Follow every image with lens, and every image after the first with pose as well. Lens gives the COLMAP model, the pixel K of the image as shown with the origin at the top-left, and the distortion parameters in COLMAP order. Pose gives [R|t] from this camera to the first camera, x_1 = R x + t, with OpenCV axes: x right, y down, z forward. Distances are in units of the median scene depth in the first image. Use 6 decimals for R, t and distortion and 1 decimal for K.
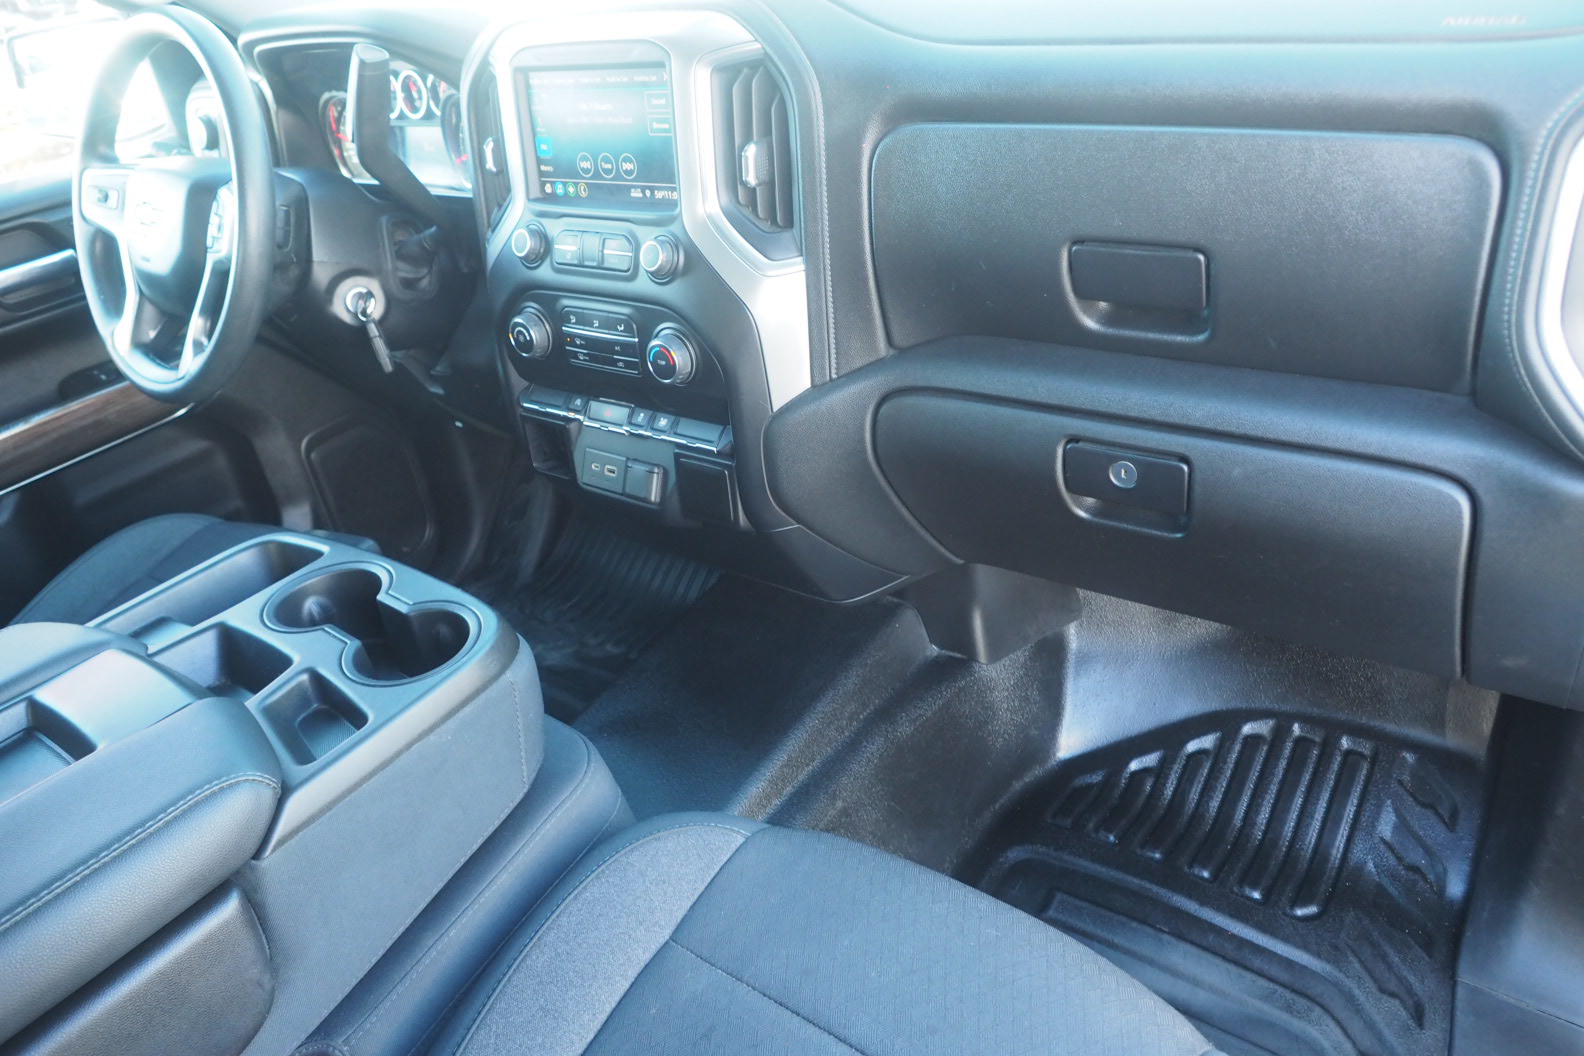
lens RADIAL K [[1106.4, 0, 794.5], [0, 1106.4, 531.1], [0, 0, 1]] dist [-0.034749, 0.010300]
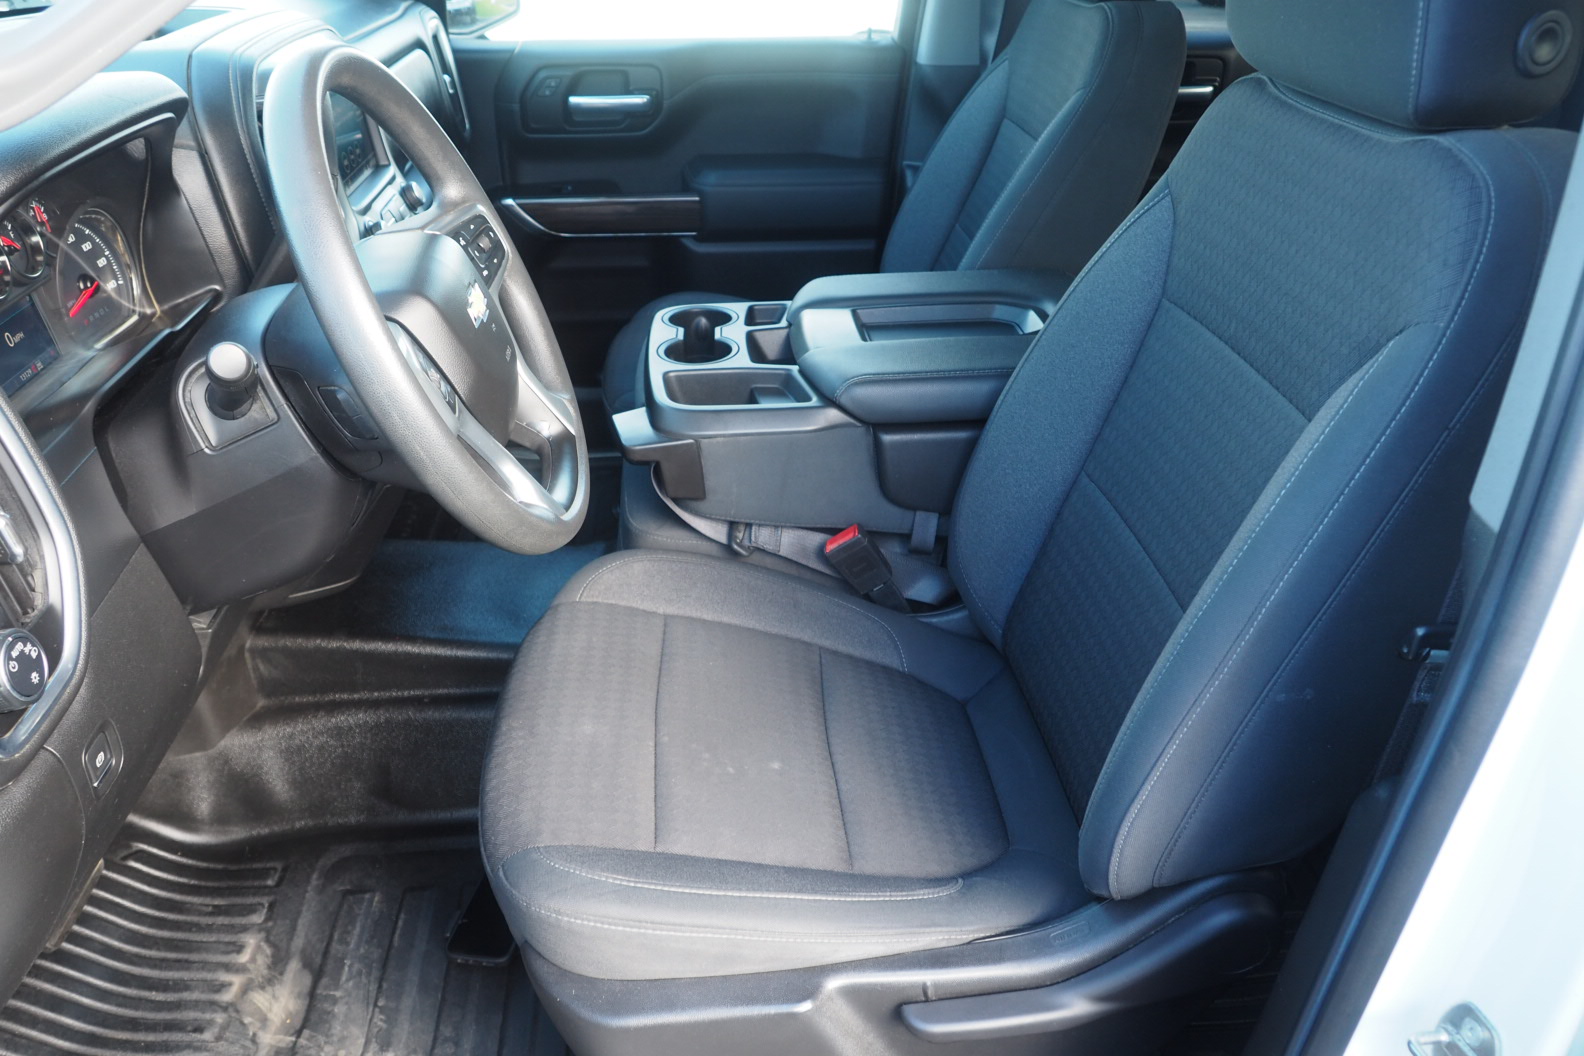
lens RADIAL K [[1147.7, 0, 798.8], [0, 1147.7, 530.4], [0, 0, 1]] dist [-0.030963, 0.011326]
pose [[-0.670256, -0.261448, 0.694552, -1.488816], [0.446997, 0.604858, 0.659045, -0.689005], [-0.592411, 0.752192, -0.288543, 1.370268]]
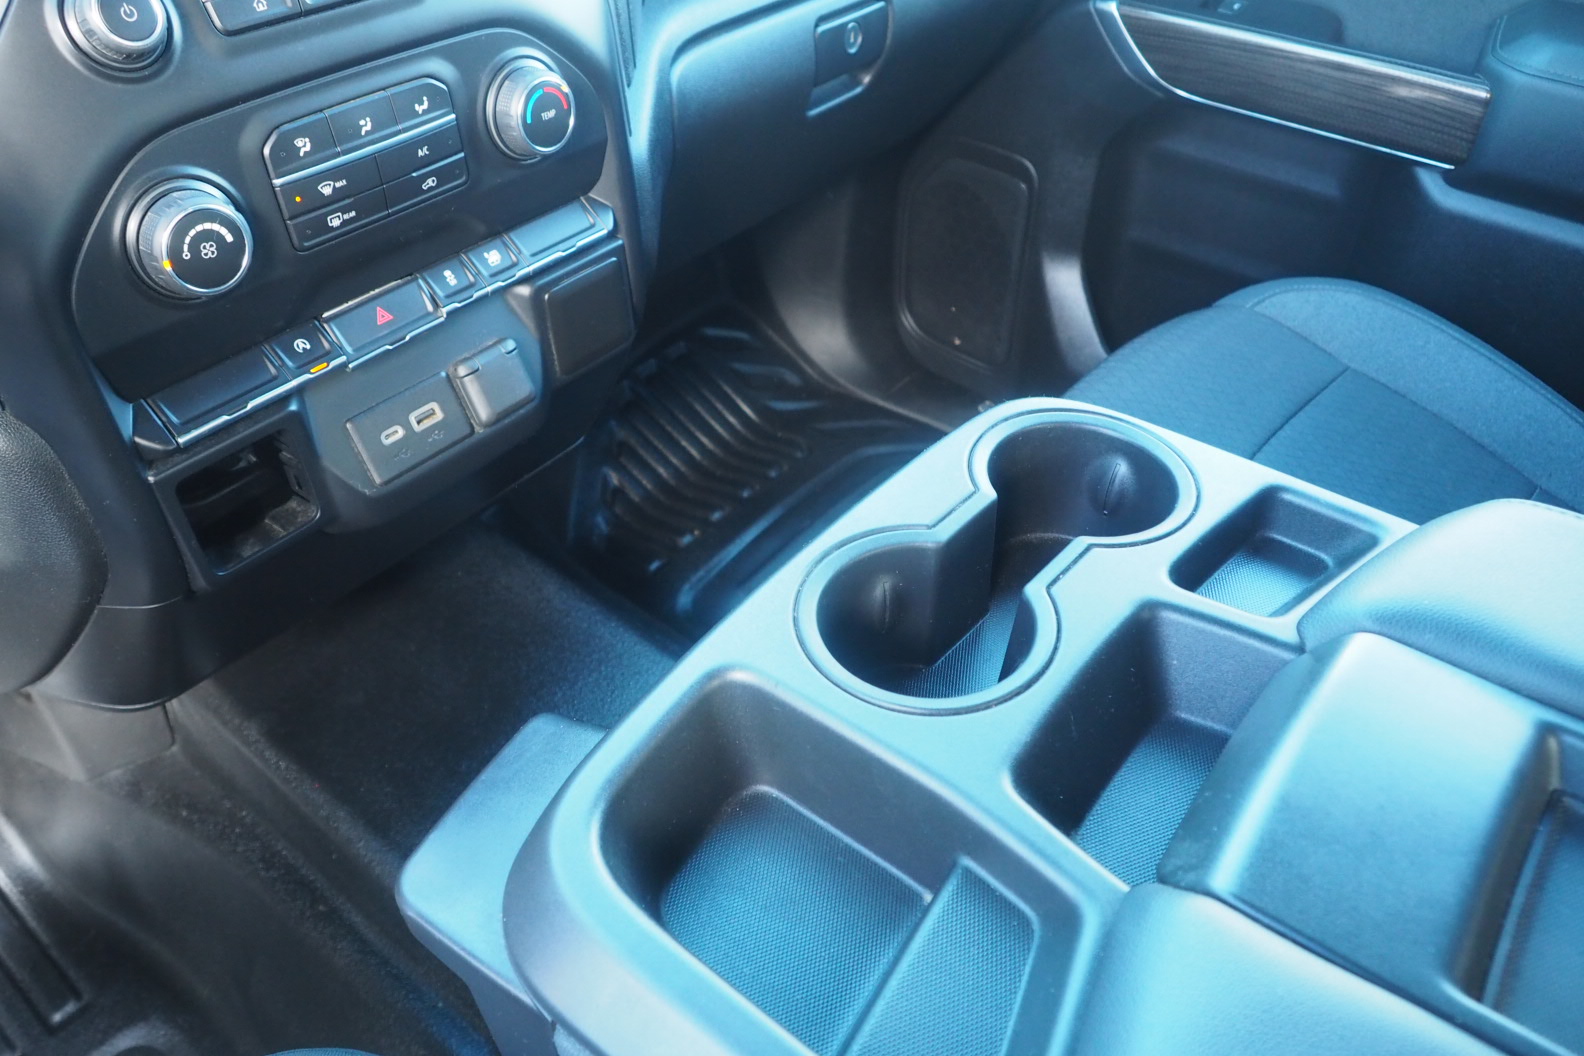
lens RADIAL K [[1147.7, 0, 790.3], [0, 1147.7, 523.7], [0, 0, 1]] dist [-0.030963, 0.011326]
pose [[0.023345, -0.544464, 0.838460, -0.715745], [0.499287, 0.732954, 0.462051, -0.201655], [-0.866122, 0.407845, 0.288955, 0.772967]]
